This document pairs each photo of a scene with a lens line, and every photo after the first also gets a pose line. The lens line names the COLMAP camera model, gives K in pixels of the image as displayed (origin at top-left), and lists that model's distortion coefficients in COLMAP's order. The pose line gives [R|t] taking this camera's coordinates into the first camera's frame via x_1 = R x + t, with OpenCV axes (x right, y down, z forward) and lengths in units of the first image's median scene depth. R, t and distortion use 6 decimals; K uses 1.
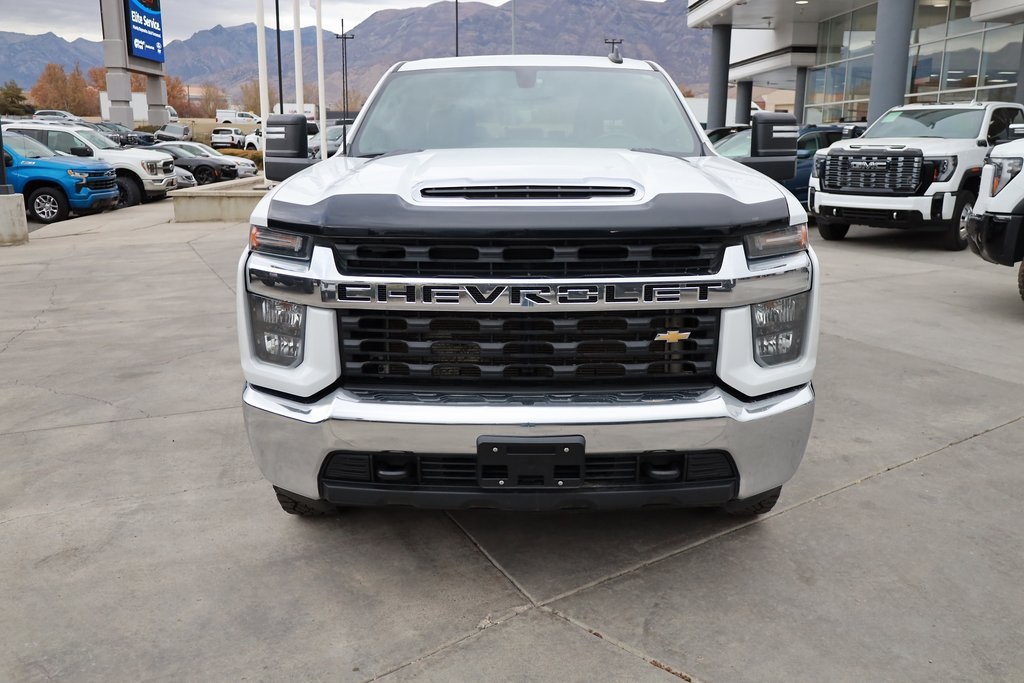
lens RADIAL K [[868.1, 0, 512.0], [0, 868.1, 341.5], [0, 0, 1]] dist [-0.004273, -0.000534]
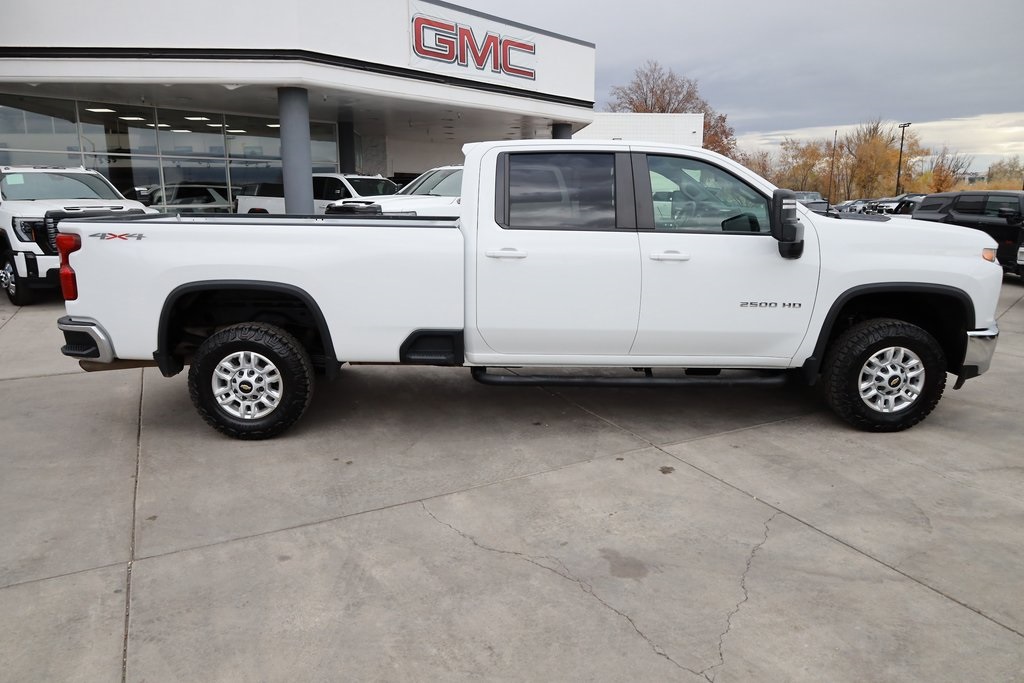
lens RADIAL K [[692.5, 0, 515.6], [0, 692.5, 344.2], [0, 0, 1]] dist [-0.008278, -0.001910]
pose [[-0.044655, -0.212670, 0.976103, -1.147762], [0.224938, 0.949847, 0.217241, -0.324785], [-0.973349, 0.229264, 0.005422, 1.299460]]
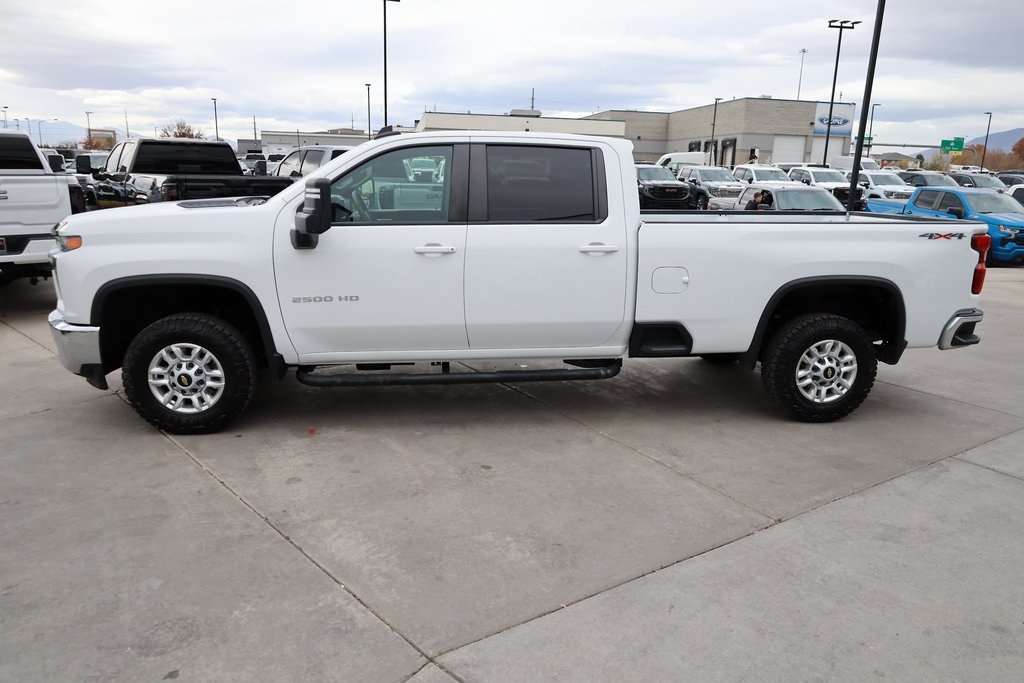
lens RADIAL K [[692.5, 0, 515.6], [0, 692.5, 344.2], [0, 0, 1]] dist [-0.008278, -0.001910]
pose [[0.124536, 0.232057, -0.964697, 1.179562], [-0.248187, 0.948644, 0.196156, -0.271680], [0.960674, 0.214996, 0.175734, 1.039509]]
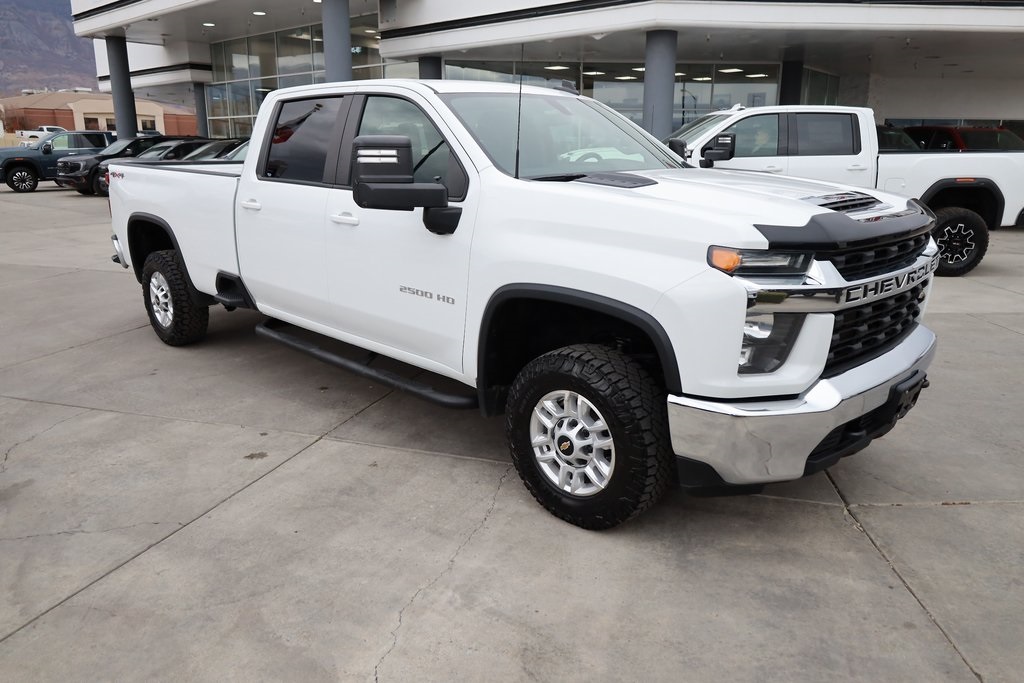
lens RADIAL K [[752.1, 0, 512.3], [0, 752.1, 317.7], [0, 0, 1]] dist [-0.023872, 0.001797]
pose [[0.686621, -0.164208, 0.708229, -0.693794], [0.165074, 0.983928, 0.068093, -0.095733], [-0.708027, 0.070156, 0.702692, 0.329651]]
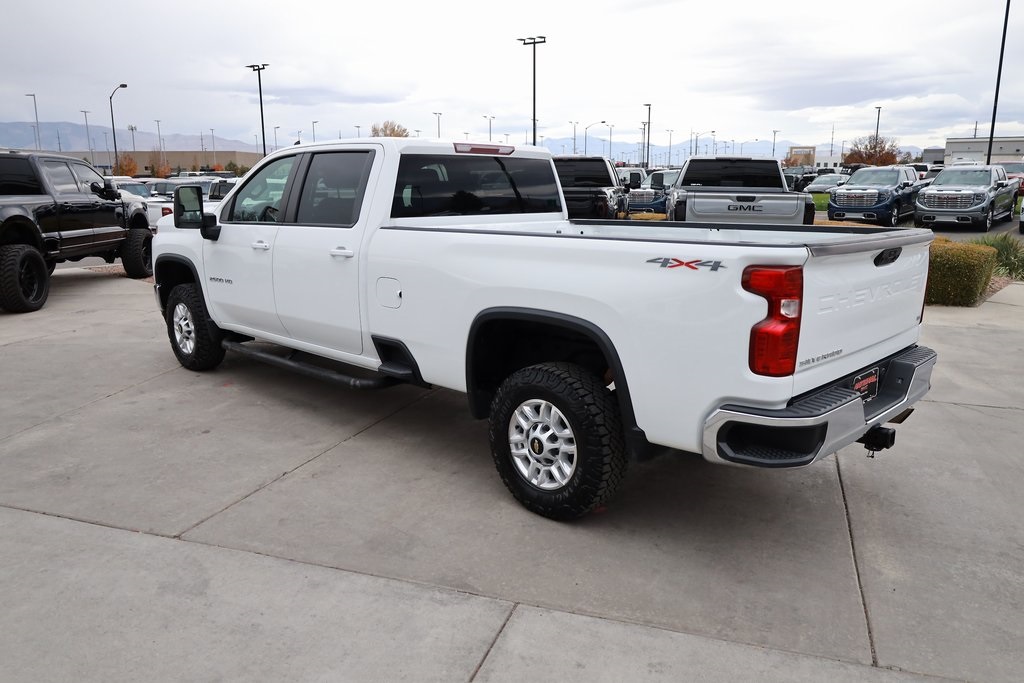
lens RADIAL K [[749.3, 0, 512.0], [0, 749.3, 341.5], [0, 0, 1]] dist [-0.008821, -0.004540]
pose [[-0.697388, 0.143014, -0.702280, 0.806210], [-0.167884, 0.920027, 0.354070, -0.525814], [0.696753, 0.364826, -0.617606, 2.124046]]
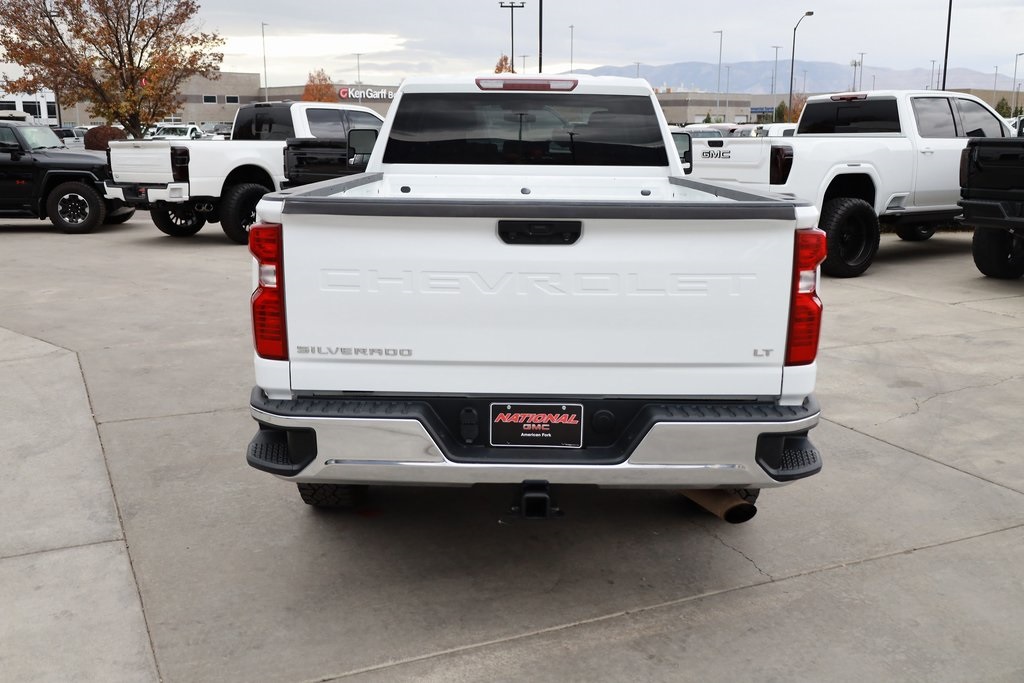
lens RADIAL K [[968.1, 0, 512.0], [0, 968.1, 341.5], [0, 0, 1]] dist [-0.010437, -0.005677]
pose [[-0.999902, -0.009495, -0.010323, 0.050620], [-0.013026, 0.901568, 0.432442, -0.614198], [0.005200, 0.432534, -0.901603, 2.497603]]
